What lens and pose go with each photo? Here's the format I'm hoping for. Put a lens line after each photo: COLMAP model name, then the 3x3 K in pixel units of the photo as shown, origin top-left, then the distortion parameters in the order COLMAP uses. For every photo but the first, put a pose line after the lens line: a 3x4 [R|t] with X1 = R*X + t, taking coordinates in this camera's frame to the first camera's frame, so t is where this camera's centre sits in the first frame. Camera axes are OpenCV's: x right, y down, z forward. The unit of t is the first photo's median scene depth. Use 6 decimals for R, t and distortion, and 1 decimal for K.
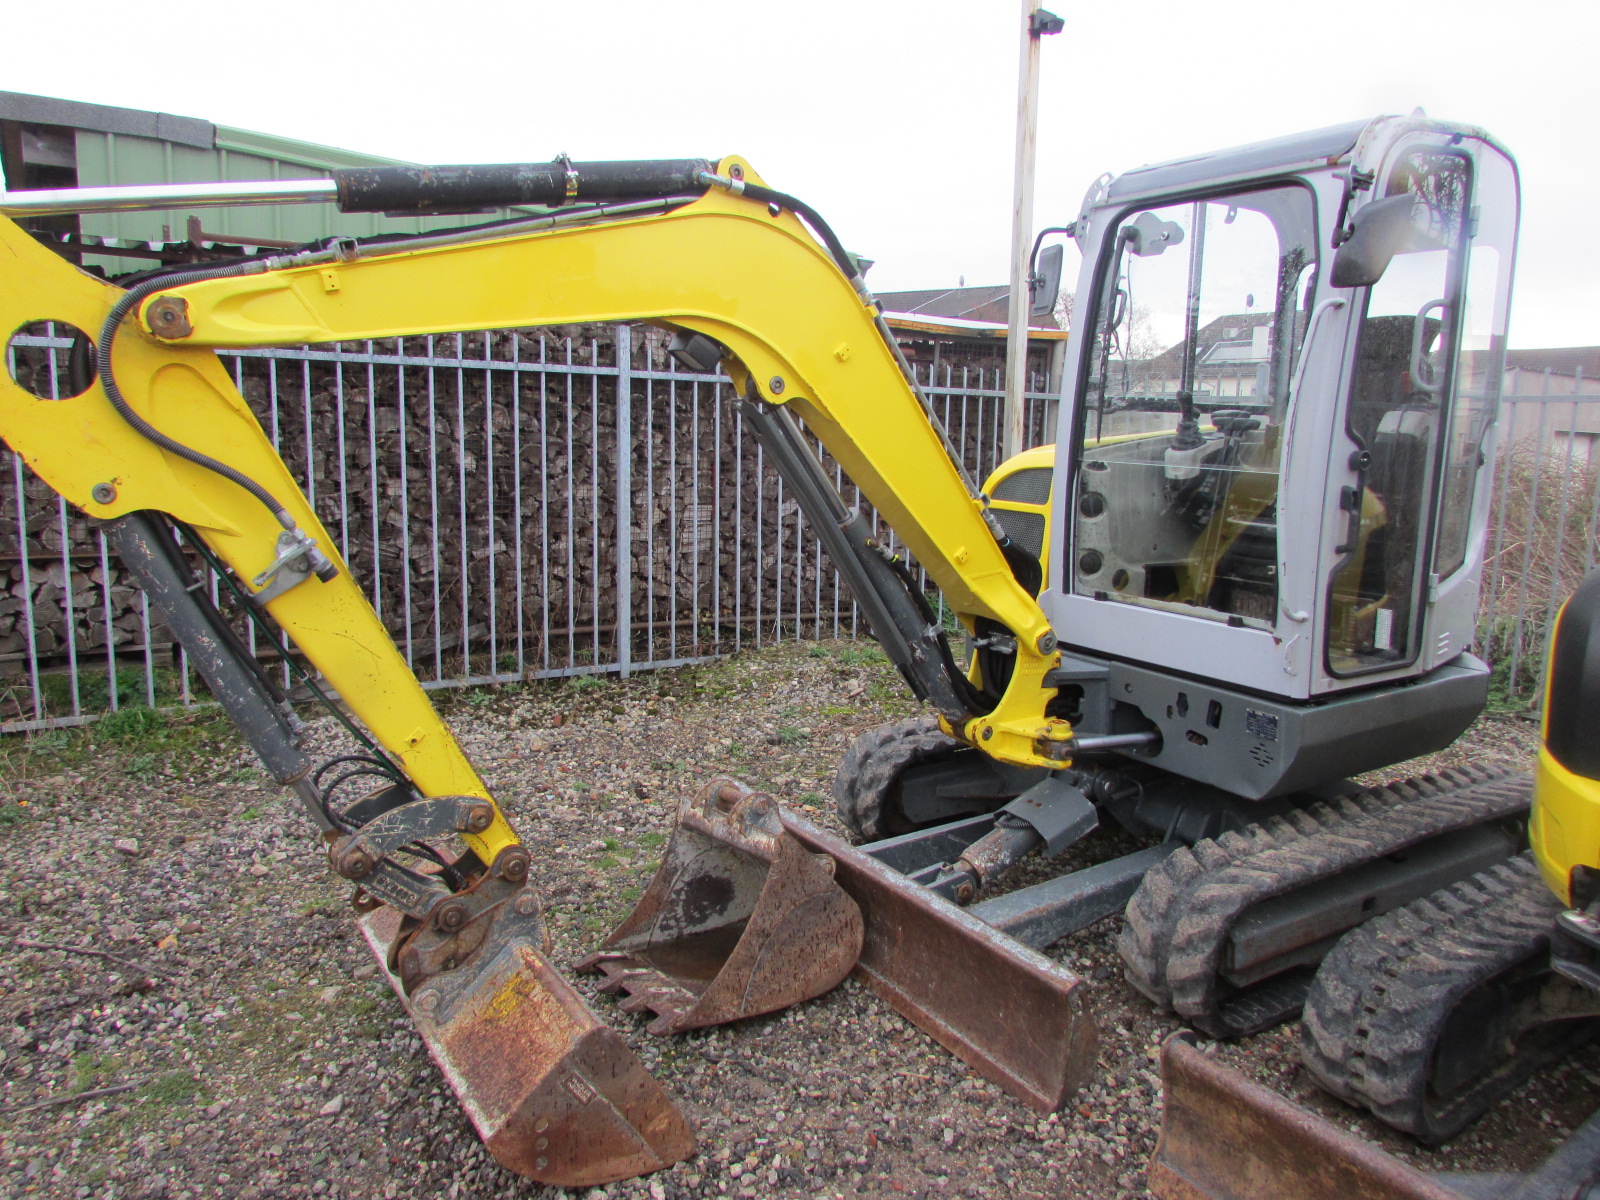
lens RADIAL K [[1139.9, 0, 800.0], [0, 1139.9, 600.0], [0, 0, 1]] dist [-0.025518, 0.001616]
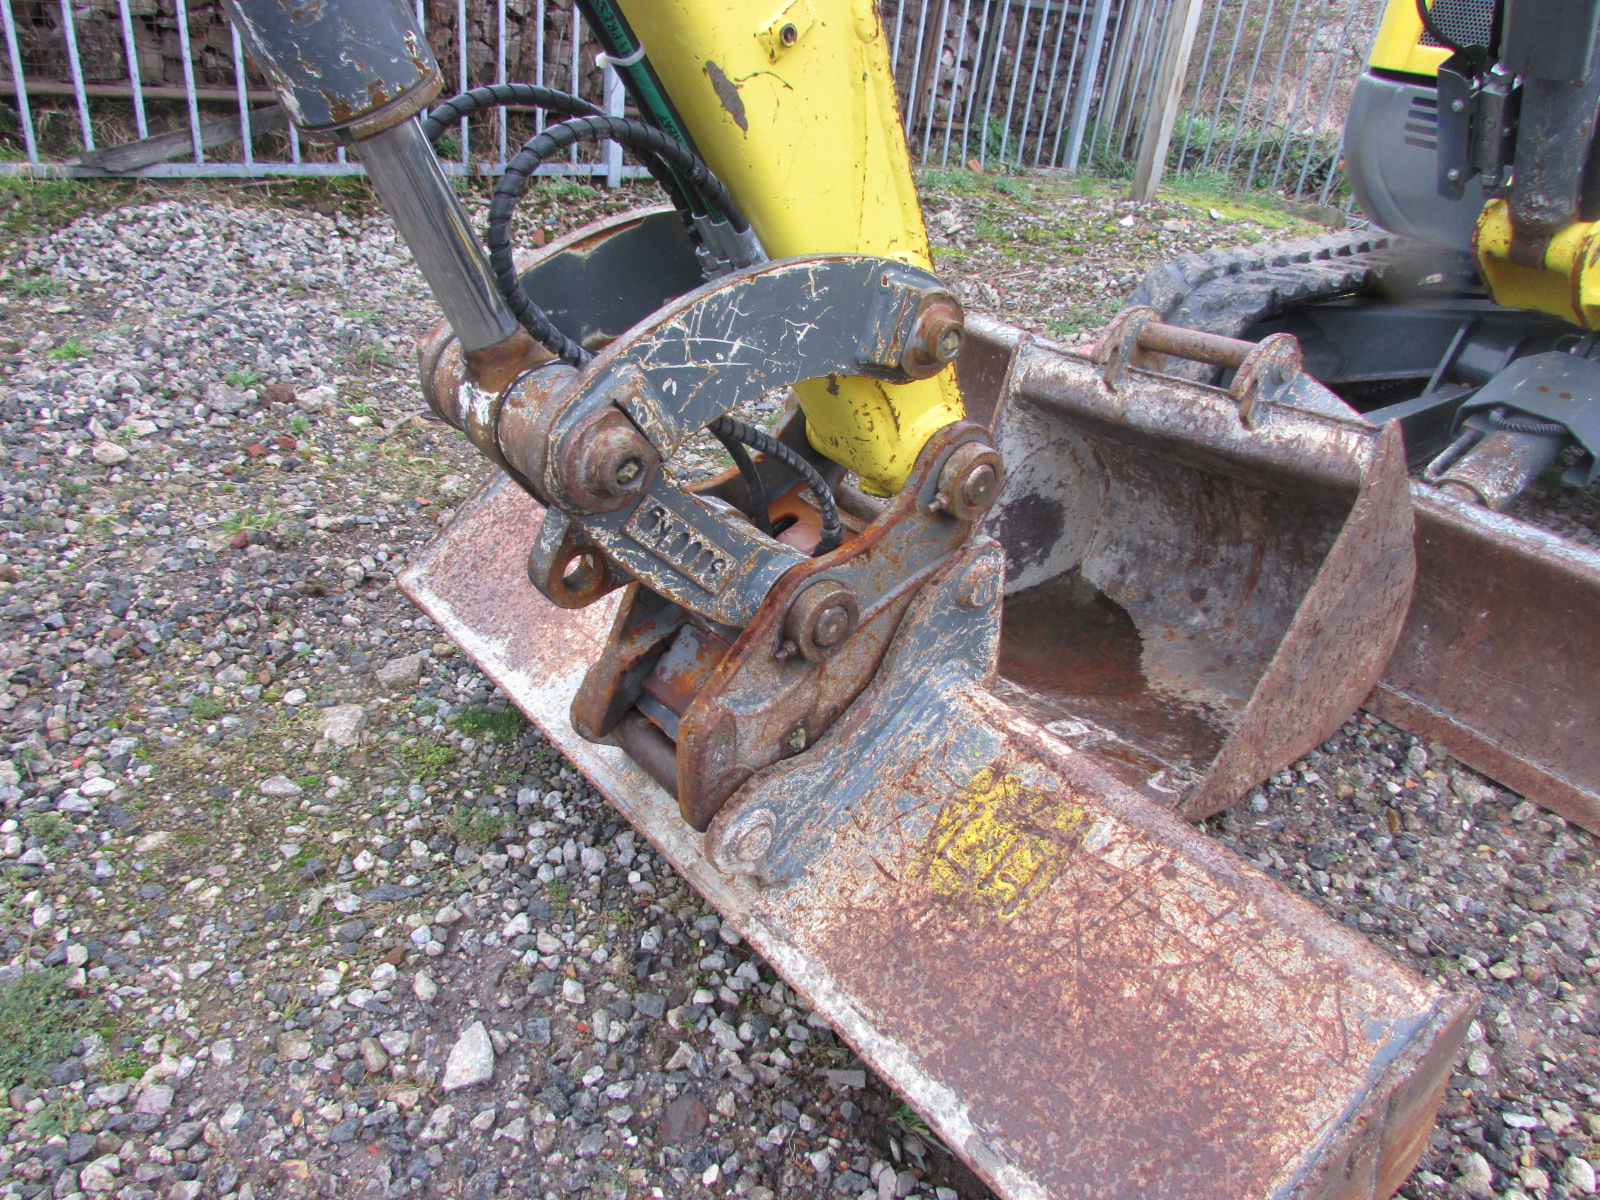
lens RADIAL K [[1139.9, 0, 800.0], [0, 1139.9, 600.0], [0, 0, 1]] dist [-0.025518, 0.001616]
pose [[0.987526, 0.018546, 0.156360, -0.275241], [-0.071386, 0.937851, 0.339617, 0.116163], [-0.140344, -0.346543, 0.927476, 0.507747]]
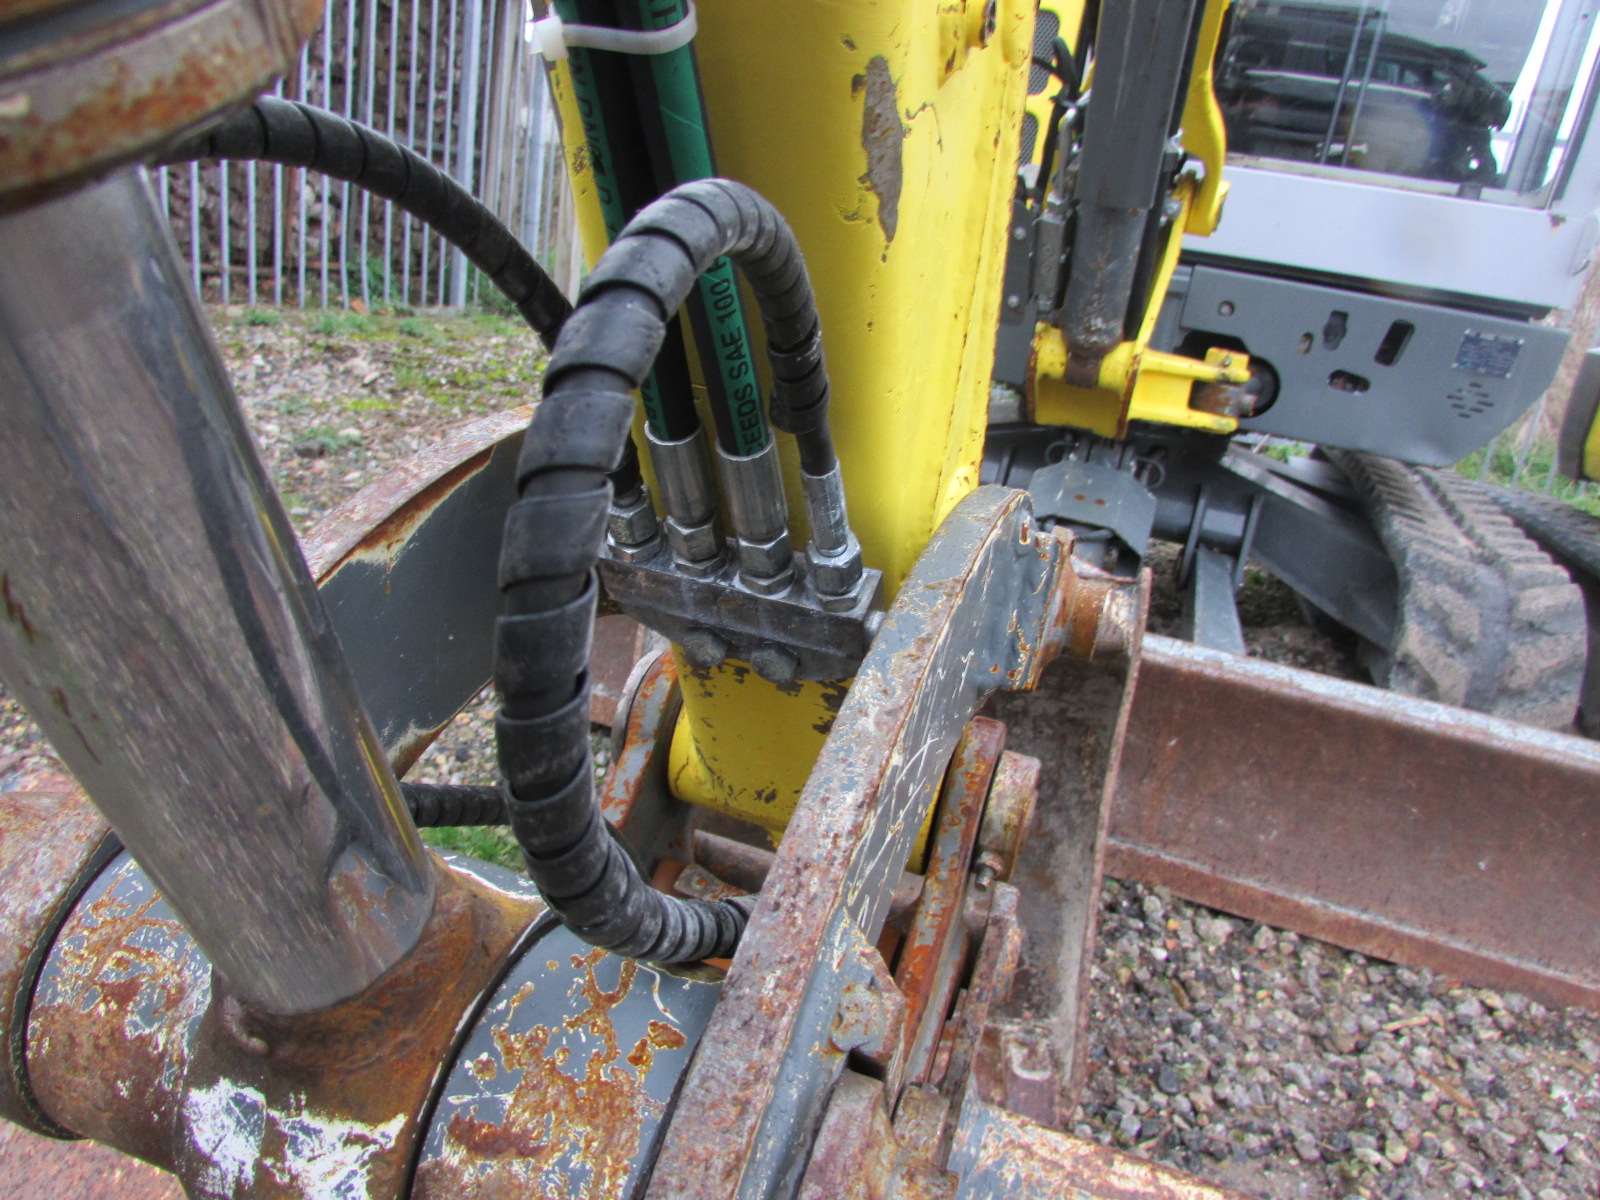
lens RADIAL K [[1129.1, 0, 782.4], [0, 1129.1, 591.5], [0, 0, 1]] dist [-0.022551, 0.004056]
pose [[0.771424, -0.106047, 0.627423, -0.319188], [-0.030265, 0.978784, 0.202646, 0.115572], [-0.635602, -0.175315, 0.751848, 0.679351]]
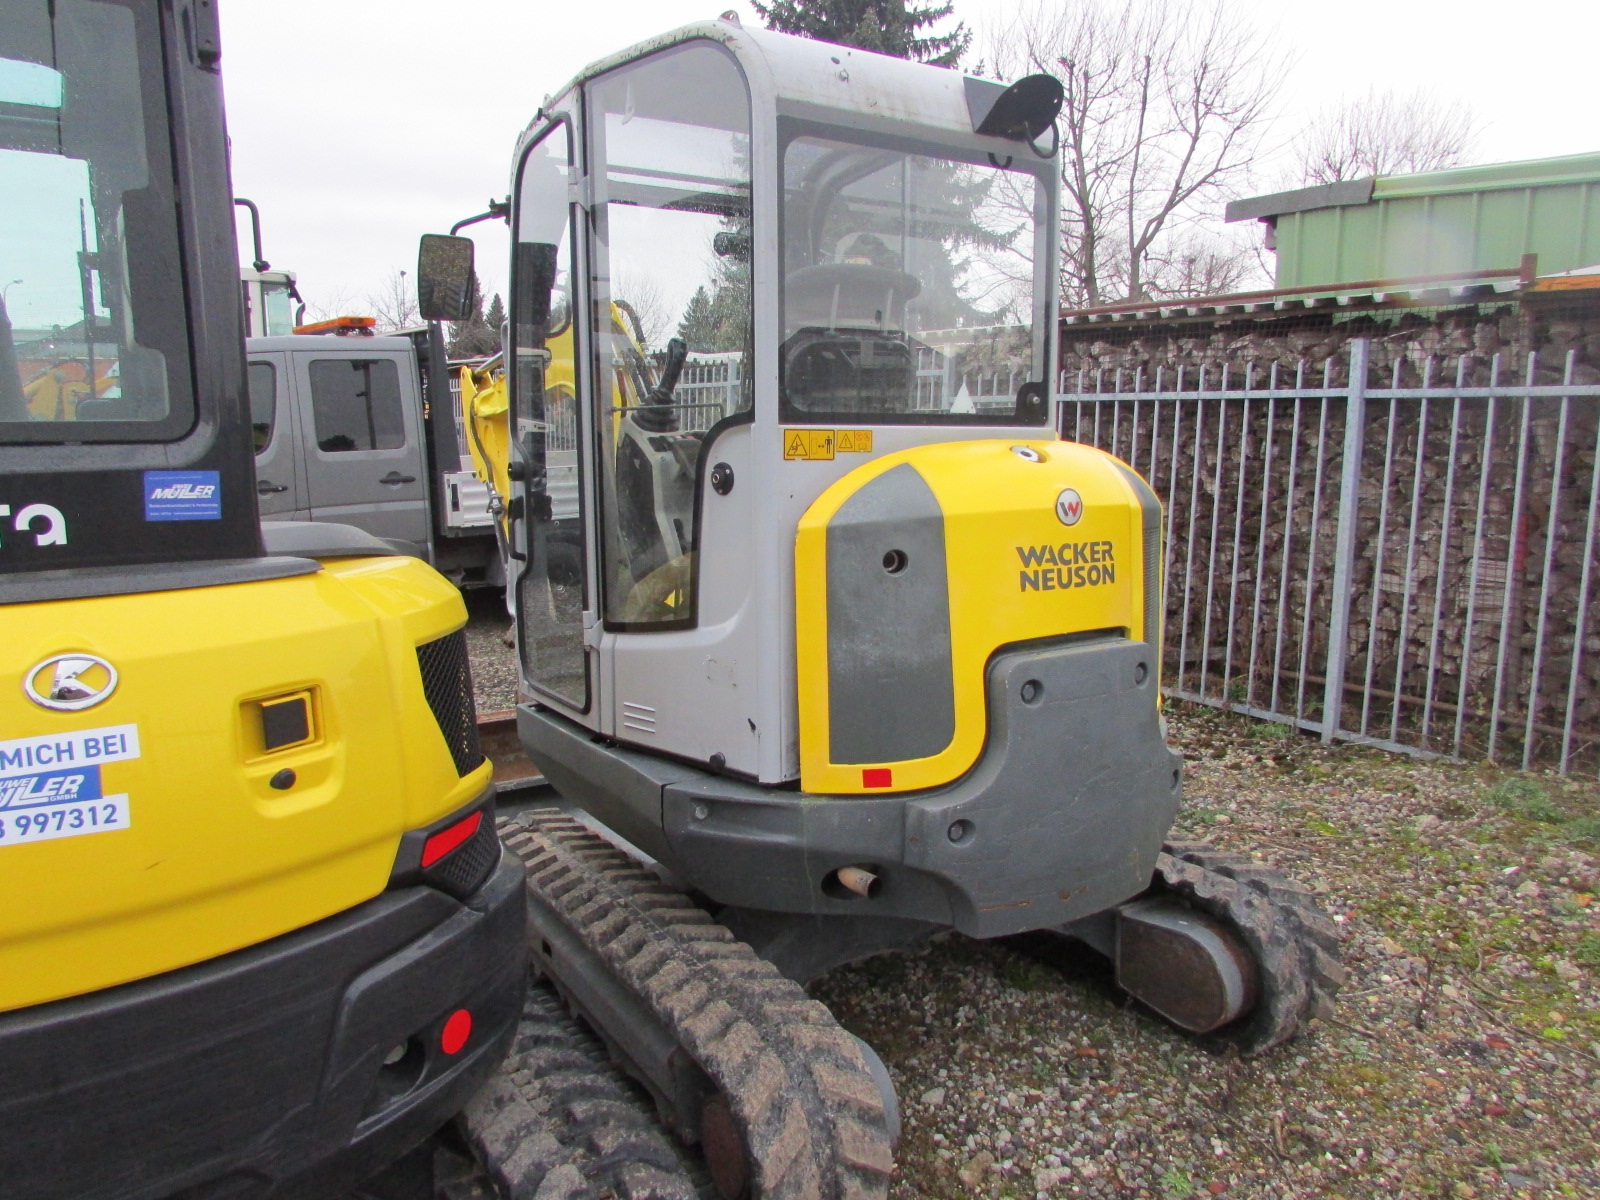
lens RADIAL K [[1139.9, 0, 800.0], [0, 1139.9, 600.0], [0, 0, 1]] dist [-0.025518, 0.001616]
pose [[0.018221, 0.113740, -0.993343, 1.298713], [-0.168700, 0.979614, 0.109074, -0.123477], [0.985499, 0.165590, 0.037037, 1.047057]]
